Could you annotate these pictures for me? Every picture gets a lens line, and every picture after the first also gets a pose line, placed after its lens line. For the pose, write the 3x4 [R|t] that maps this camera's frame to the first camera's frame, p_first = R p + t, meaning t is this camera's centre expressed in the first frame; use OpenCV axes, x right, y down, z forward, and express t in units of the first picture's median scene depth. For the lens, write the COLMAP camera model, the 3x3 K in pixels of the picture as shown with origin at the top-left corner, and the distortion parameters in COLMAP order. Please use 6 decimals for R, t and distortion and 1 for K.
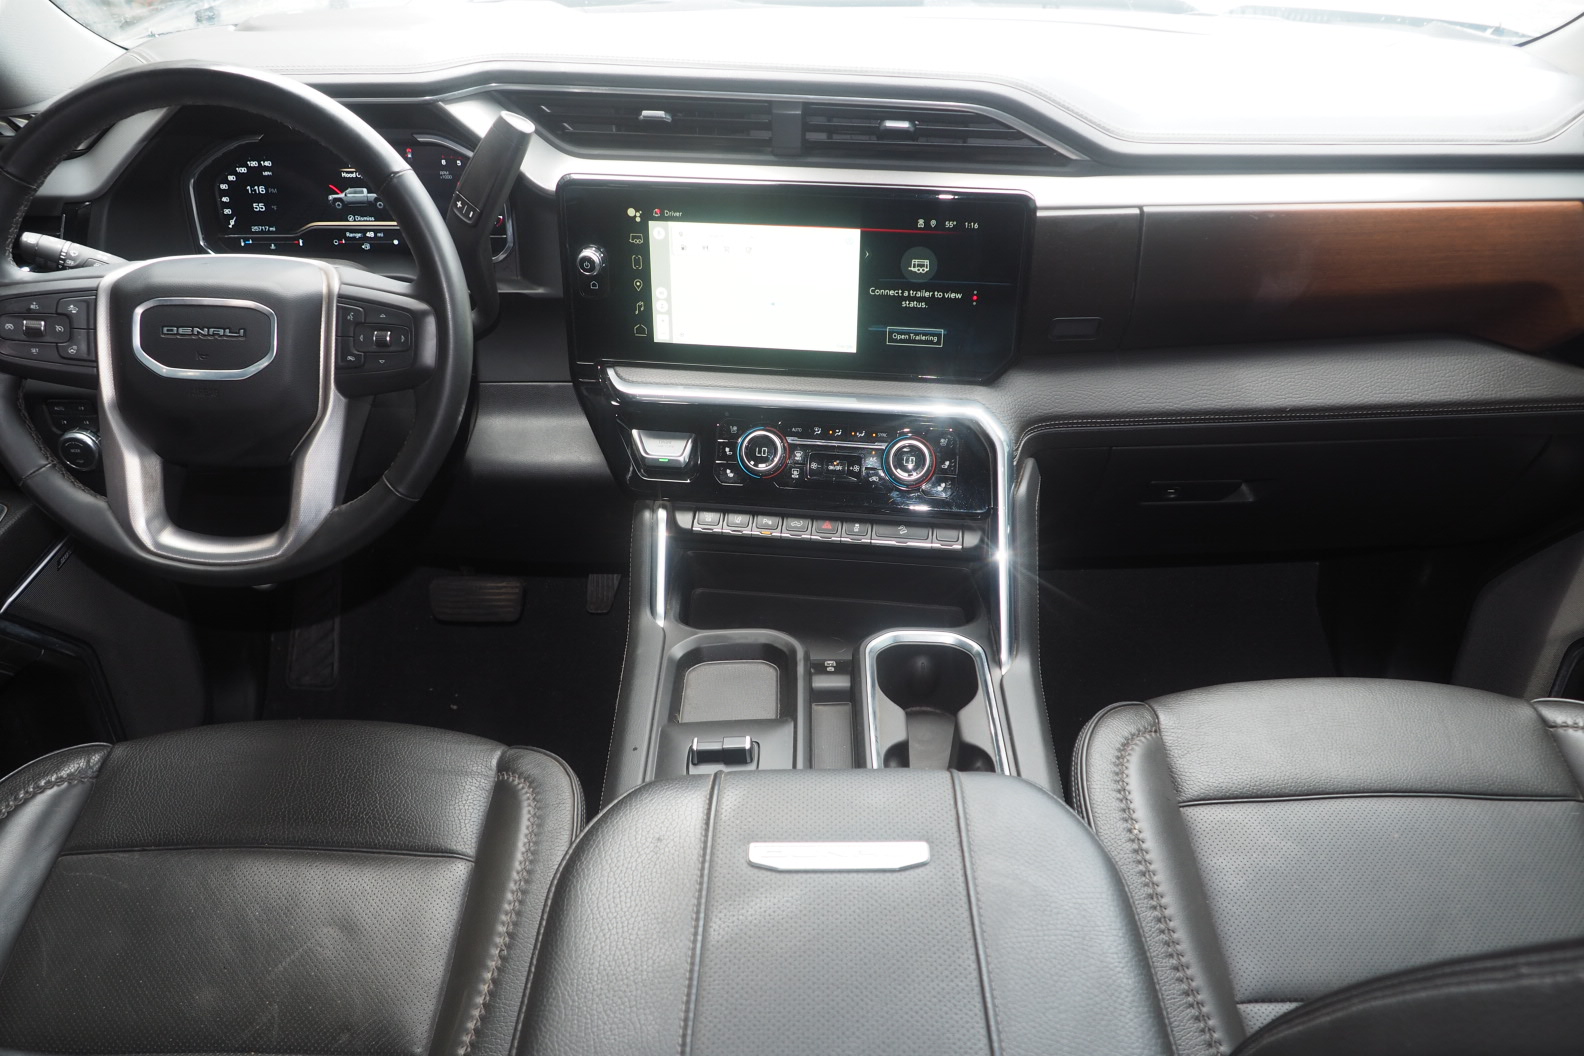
lens RADIAL K [[1182.6, 0, 792.0], [0, 1182.6, 527.9], [0, 0, 1]] dist [-0.030659, 0.007957]
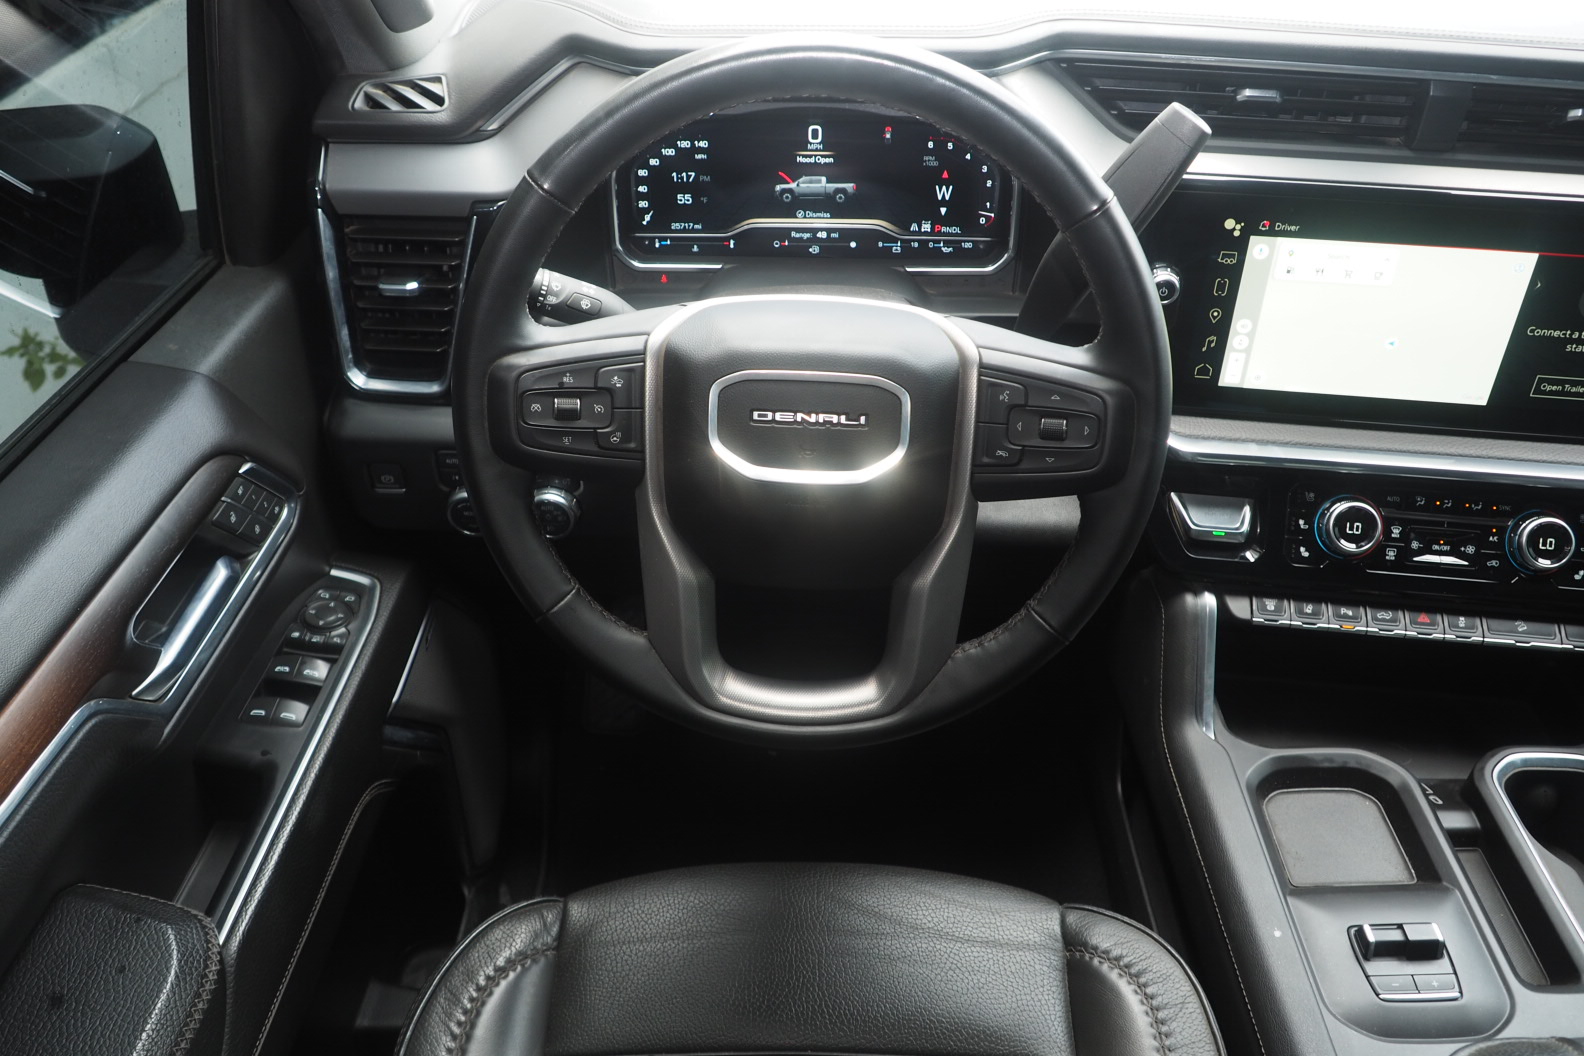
lens RADIAL K [[1182.6, 0, 800.7], [0, 1182.6, 534.2], [0, 0, 1]] dist [-0.030659, 0.007957]
pose [[0.999920, 0.007910, -0.009920, -0.389387], [-0.007102, 0.996847, 0.079031, -0.119758], [0.010513, -0.078954, 0.996823, 0.208491]]
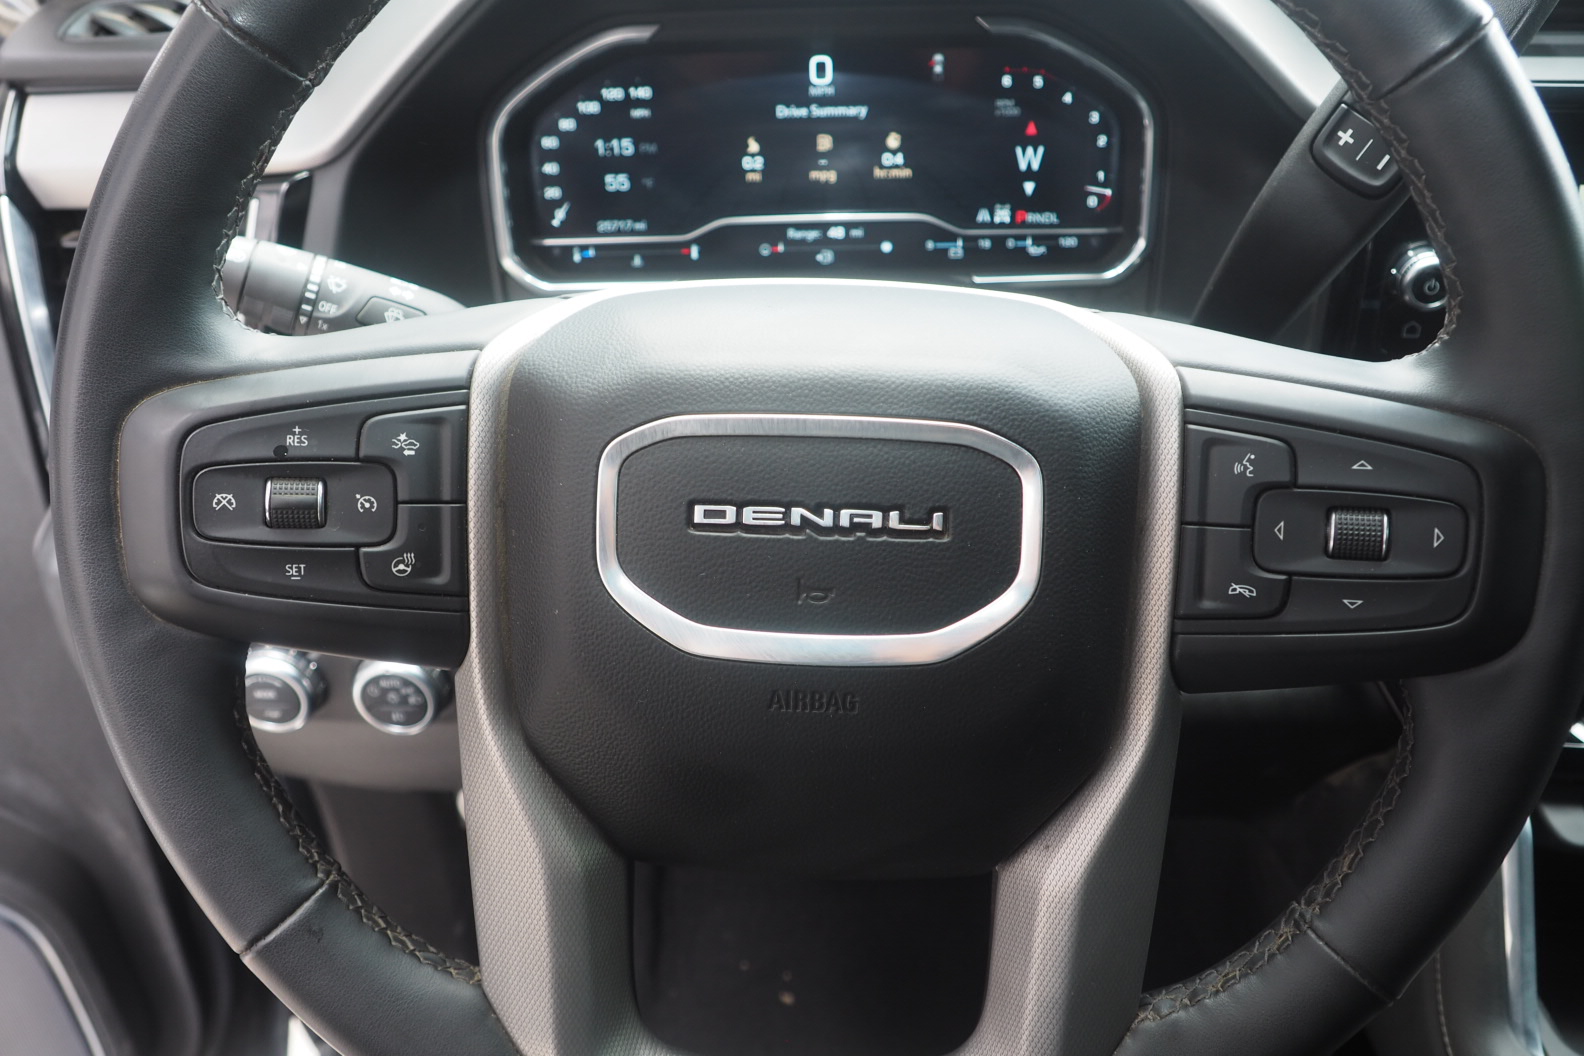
lens RADIAL K [[1253.6, 0, 785.9], [0, 1253.6, 518.1], [0, 0, 1]] dist [-0.029579, 0.001082]
pose [[0.999152, -0.017990, -0.037039, -0.388403], [0.016981, 0.999481, -0.027385, -0.123180], [0.037513, 0.026733, 0.998939, 0.508152]]
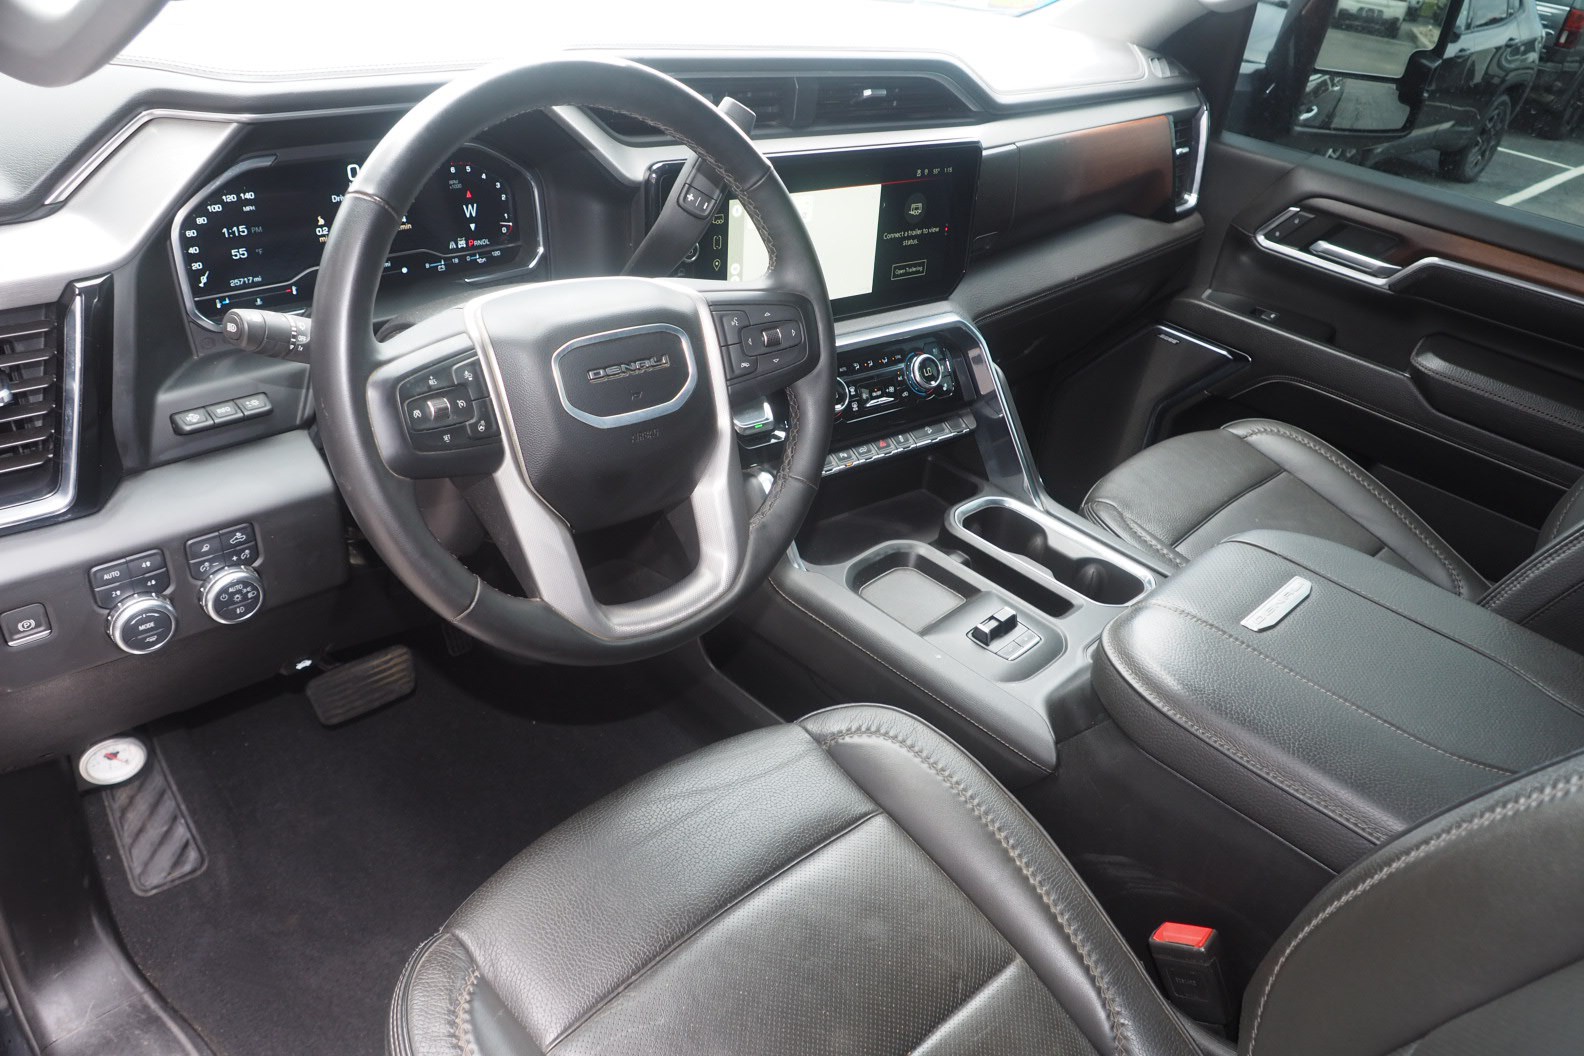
lens RADIAL K [[1122.2, 0, 799.5], [0, 1122.2, 525.1], [0, 0, 1]] dist [-0.026904, 0.001825]
pose [[0.697919, -0.310504, 0.645365, -0.770392], [0.288964, 0.946608, 0.142945, -0.108294], [-0.655293, 0.086723, 0.750380, 0.235577]]
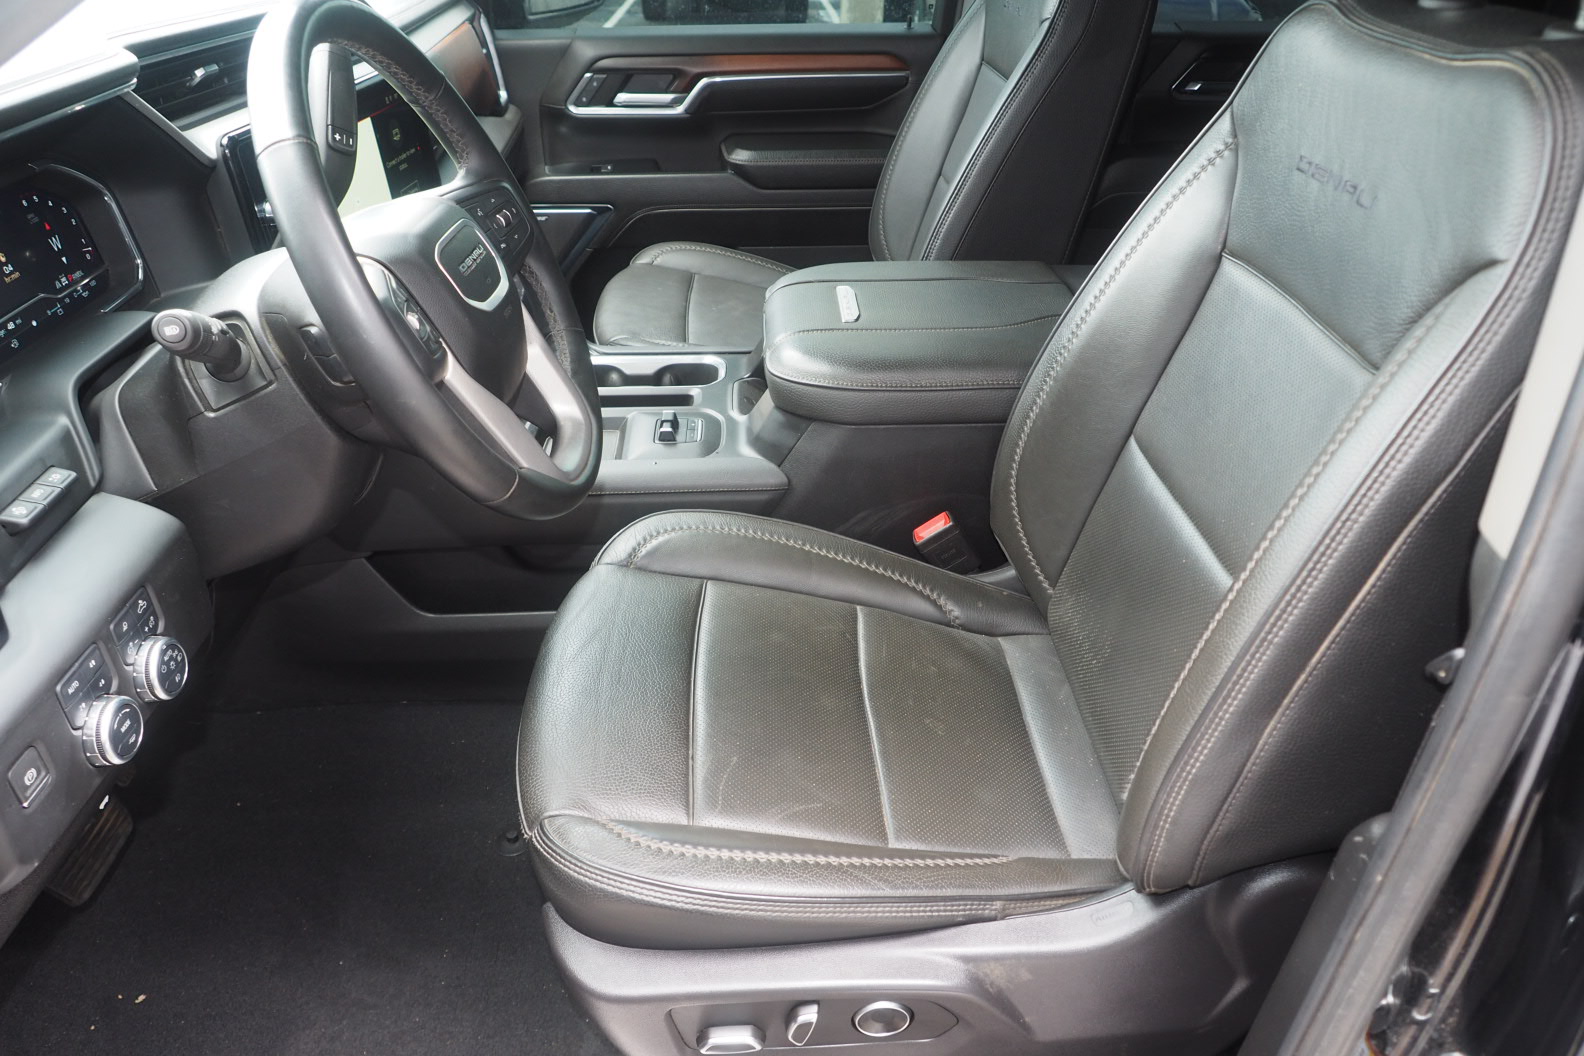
lens RADIAL K [[1122.2, 0, 785.1], [0, 1122.2, 524.3], [0, 0, 1]] dist [-0.026904, 0.001825]
pose [[-0.033050, -0.516088, 0.855898, -1.106363], [0.546448, 0.707703, 0.447830, -0.221685], [-0.836841, 0.482504, 0.258625, 0.507601]]
